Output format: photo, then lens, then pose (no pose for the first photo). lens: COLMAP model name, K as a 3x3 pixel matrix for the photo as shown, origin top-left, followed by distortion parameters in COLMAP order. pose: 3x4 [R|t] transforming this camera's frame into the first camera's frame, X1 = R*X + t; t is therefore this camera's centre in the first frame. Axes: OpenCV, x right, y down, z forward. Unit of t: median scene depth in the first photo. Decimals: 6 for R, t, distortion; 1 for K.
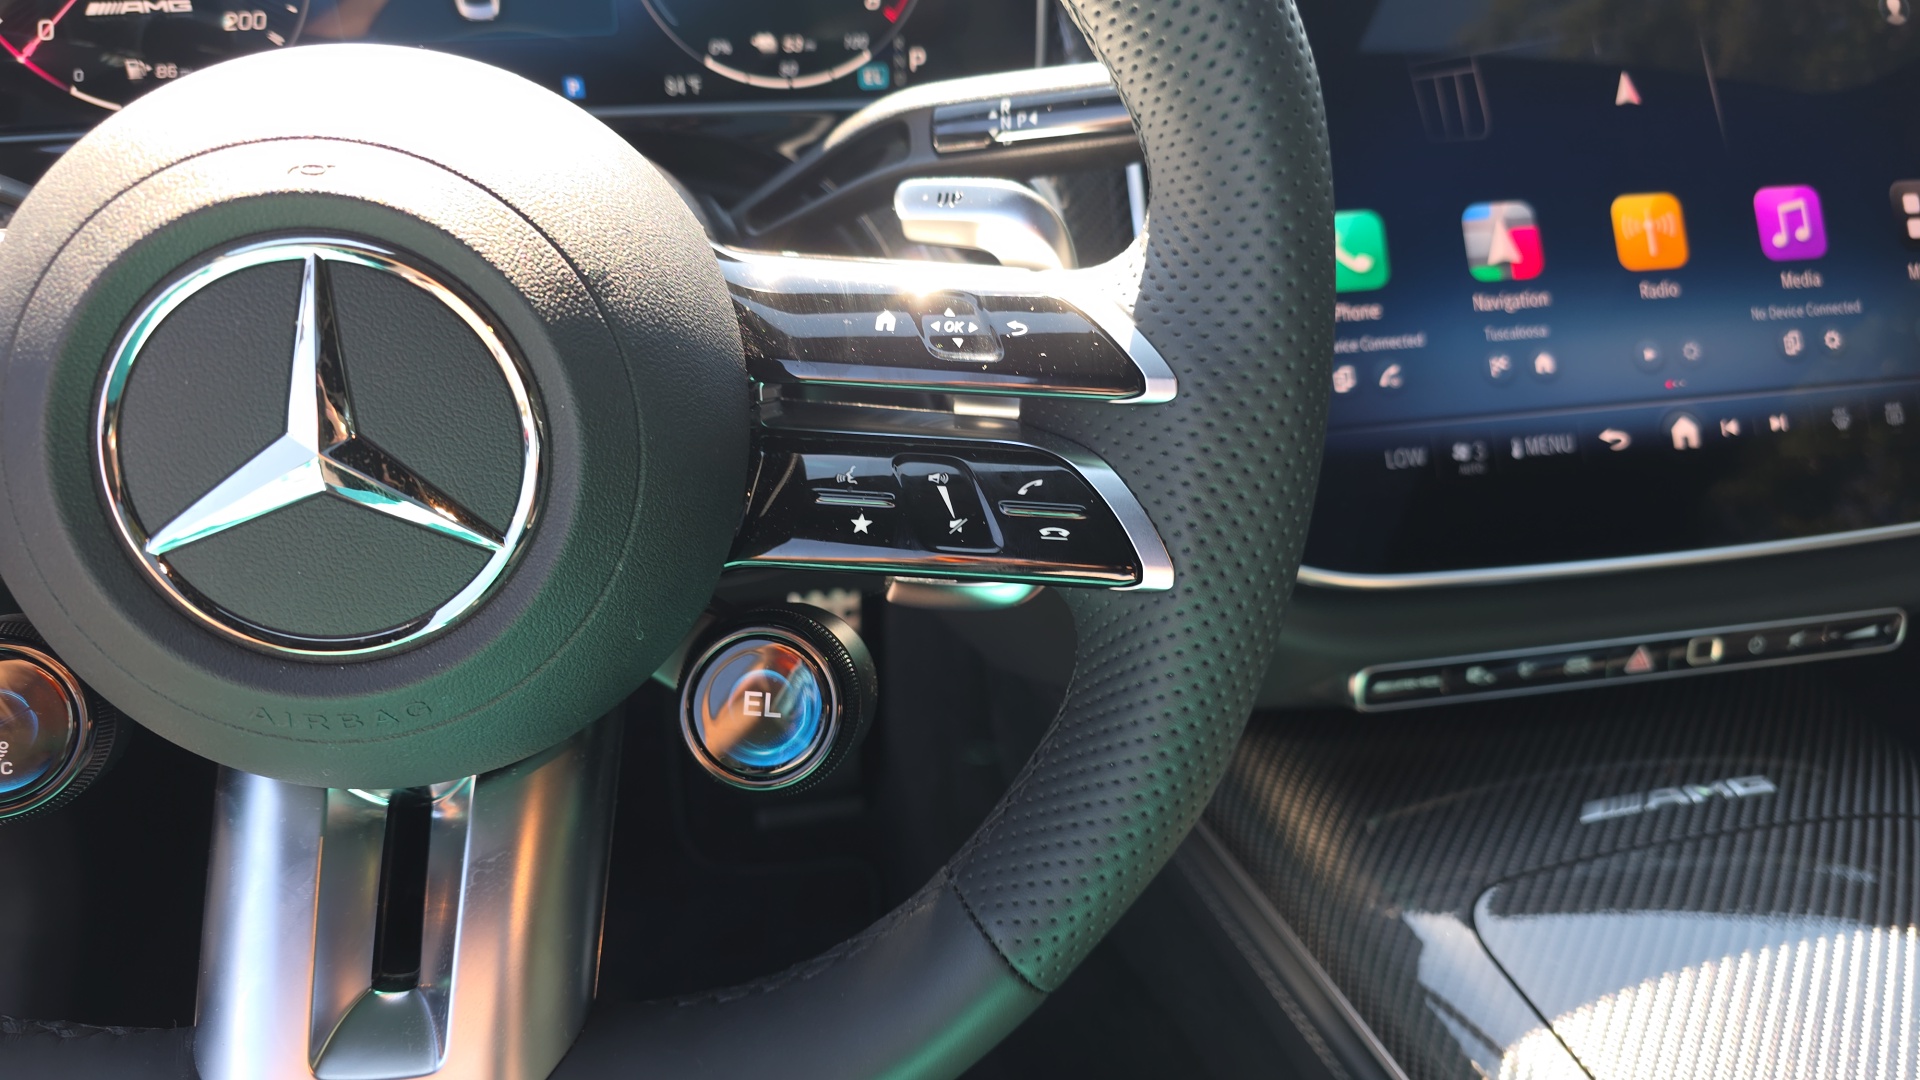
lens RADIAL K [[1318.4, 0, 943.3], [0, 1318.4, 544.2], [0, 0, 1]] dist [0.023520, -0.032449]
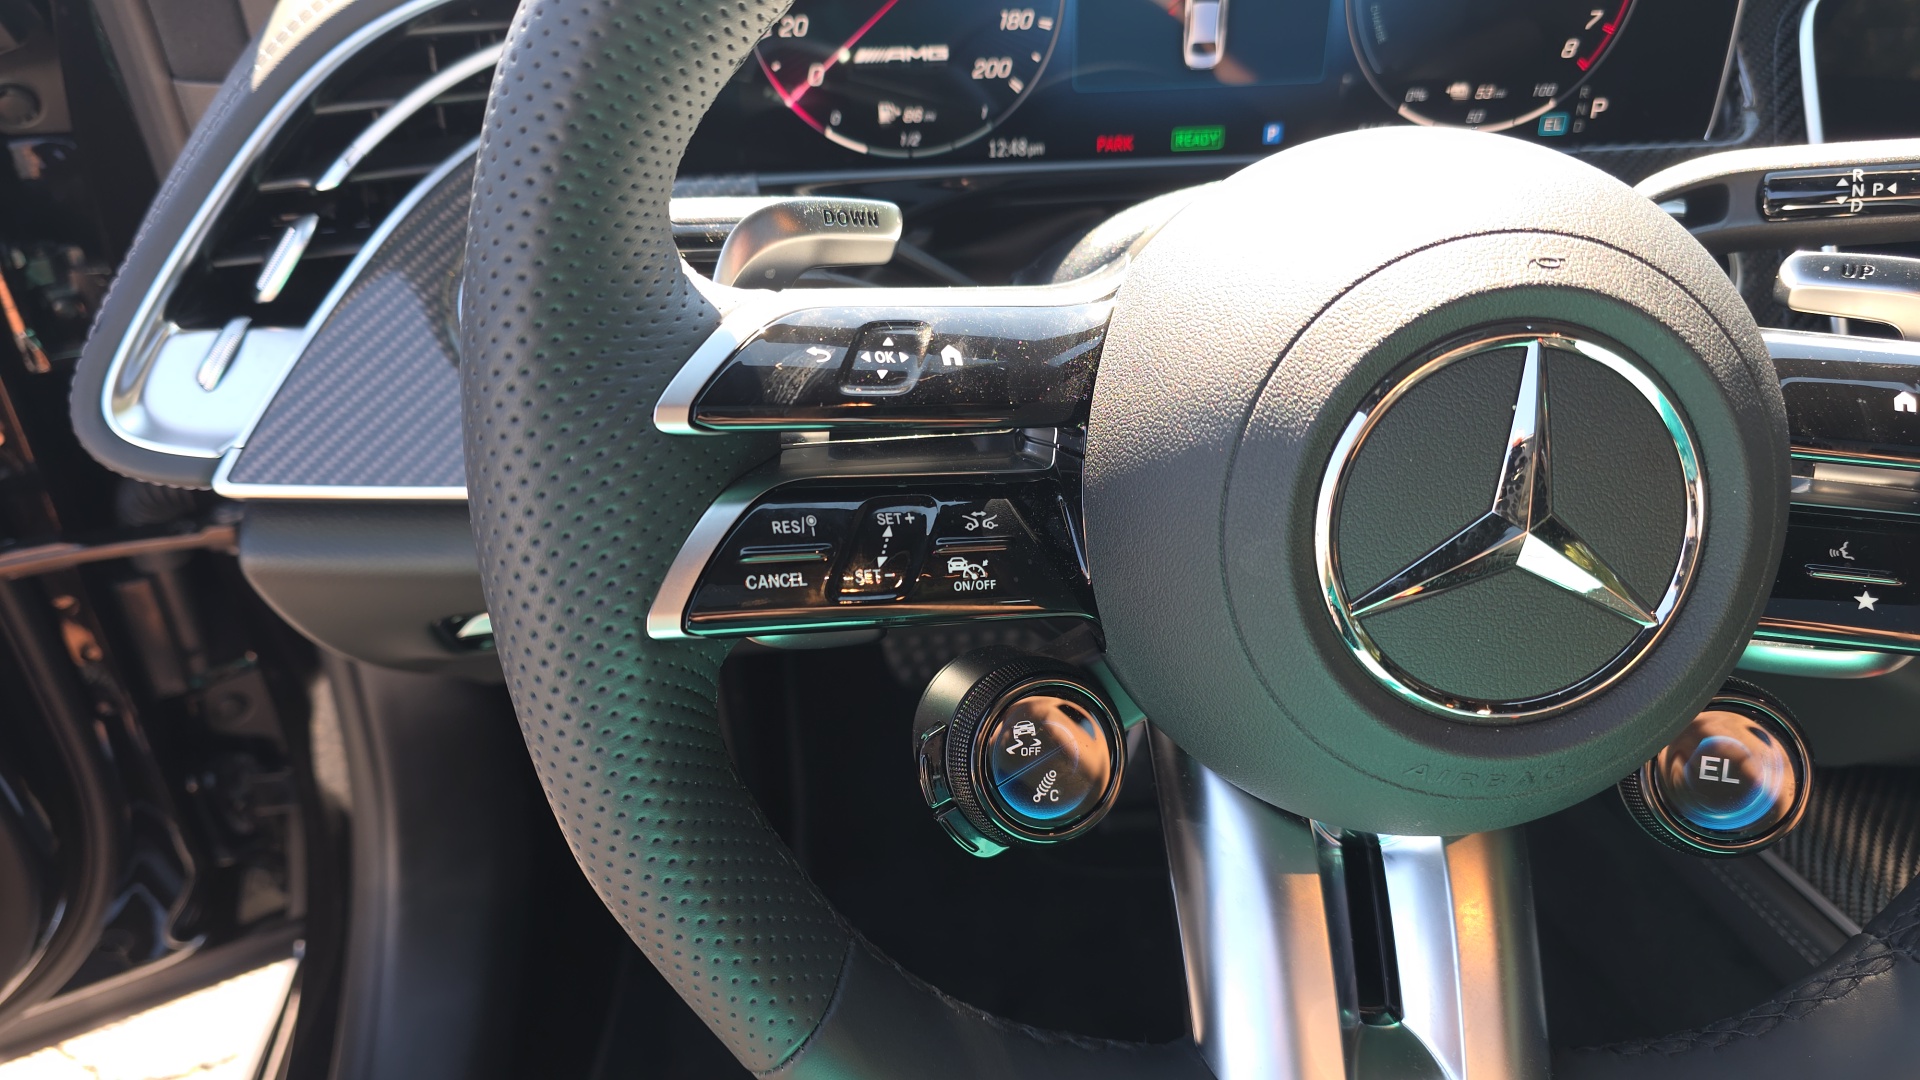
lens RADIAL K [[1318.4, 0, 943.3], [0, 1318.4, 544.2], [0, 0, 1]] dist [0.023520, -0.032449]
pose [[0.996288, 0.040297, -0.076063, -0.482719], [-0.039753, 0.999172, 0.008663, -0.027490], [0.076349, -0.005607, 0.997065, -0.049071]]
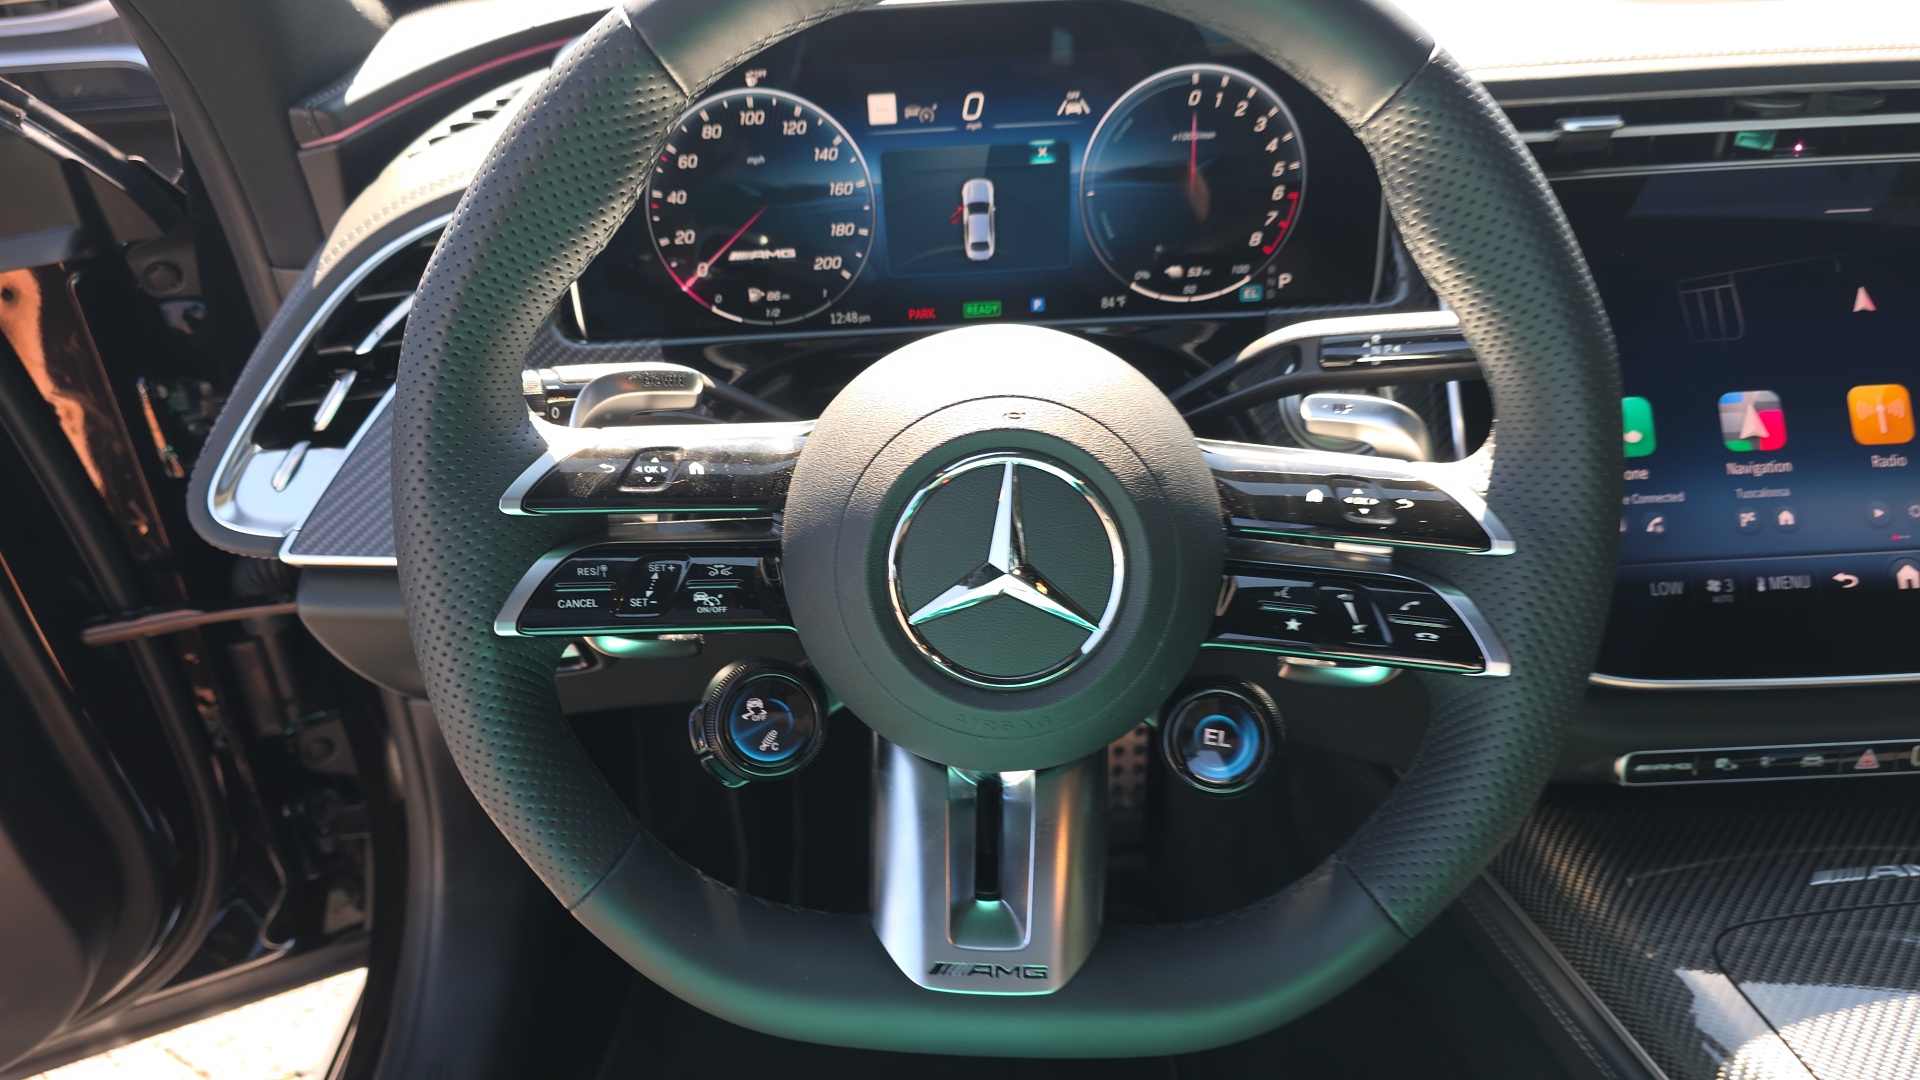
lens RADIAL K [[1303.7, 0, 956.7], [0, 1303.7, 575.3], [0, 0, 1]] dist [0.058279, -0.058645]
pose [[0.987963, 0.038144, -0.149911, -0.157120], [-0.044605, 0.998205, -0.039976, 0.004390], [0.148117, 0.046182, 0.987891, -0.414378]]
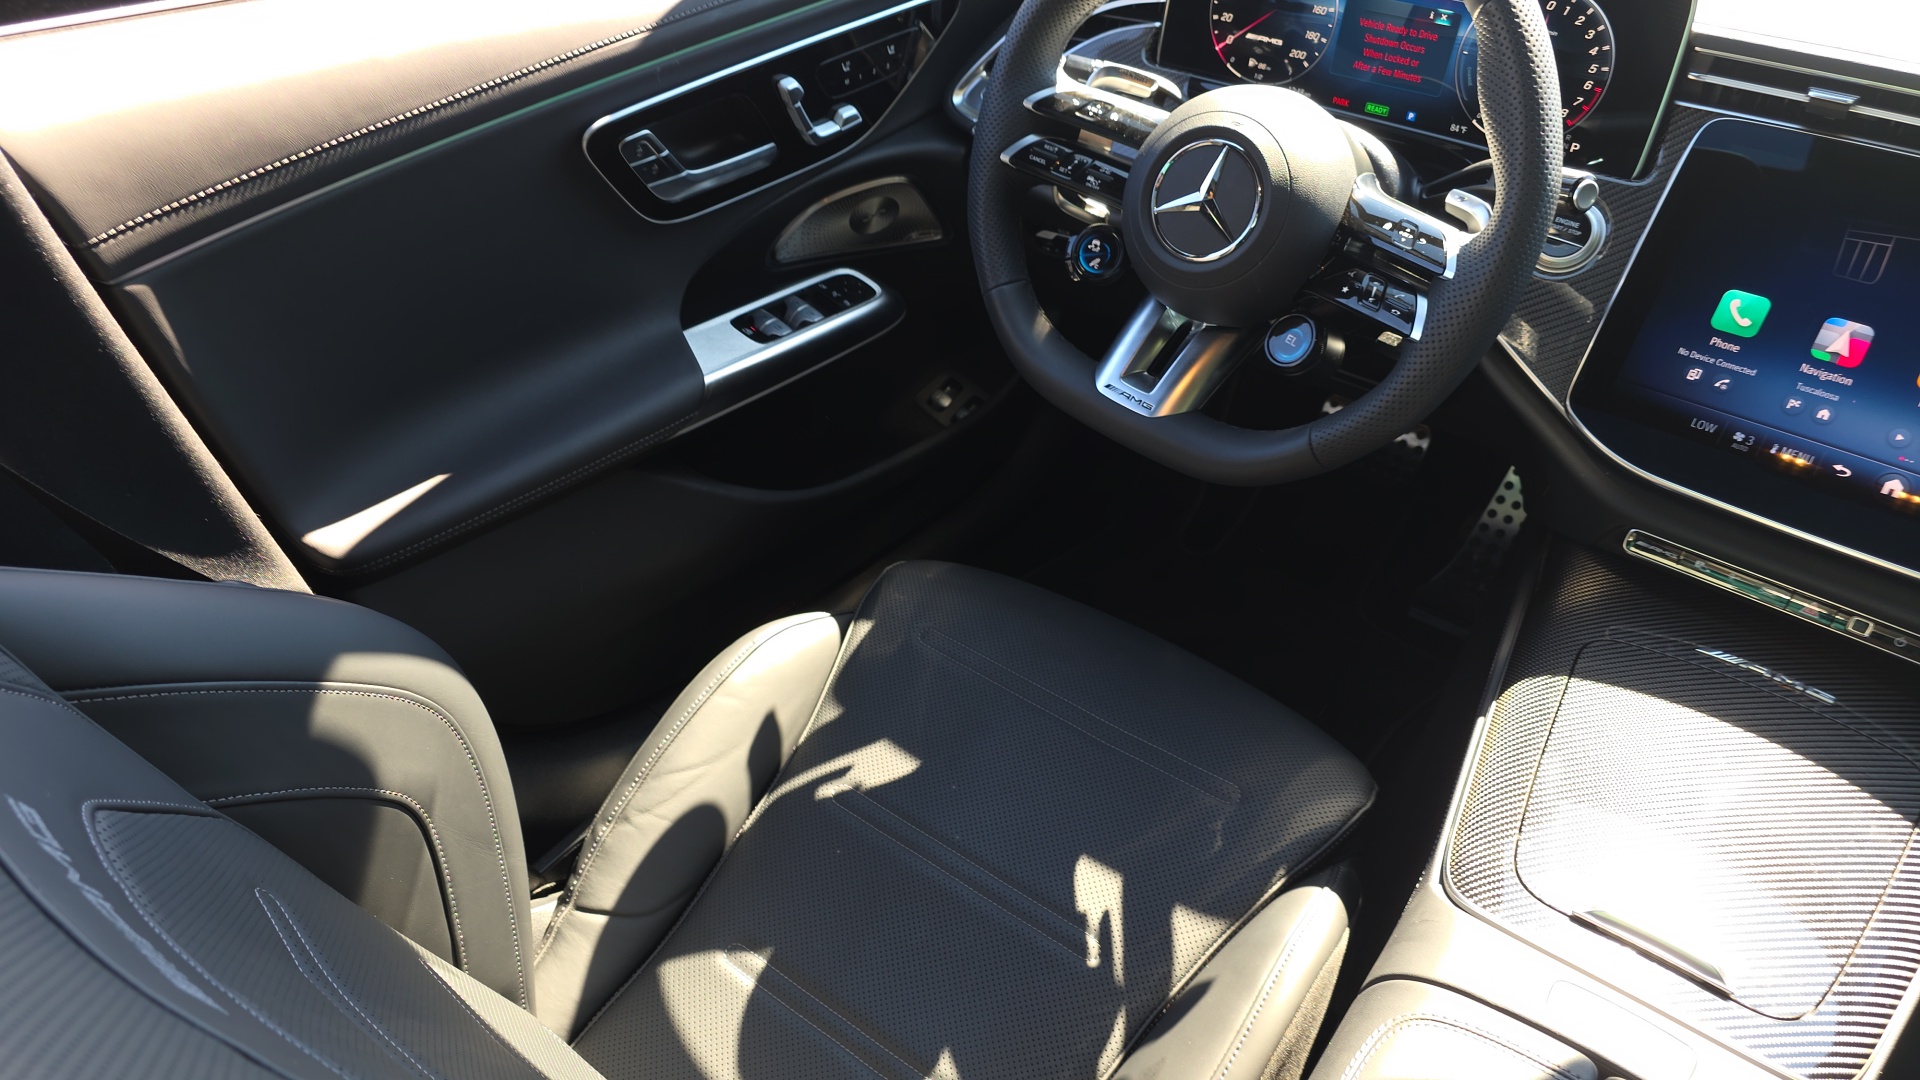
lens RADIAL K [[1303.7, 0, 956.7], [0, 1303.7, 575.3], [0, 0, 1]] dist [0.058279, -0.058645]
pose [[0.661780, 0.471710, -0.582698, 0.933241], [-0.436977, 0.874263, 0.211458, 0.205550], [0.609178, 0.114687, 0.784696, -1.187377]]
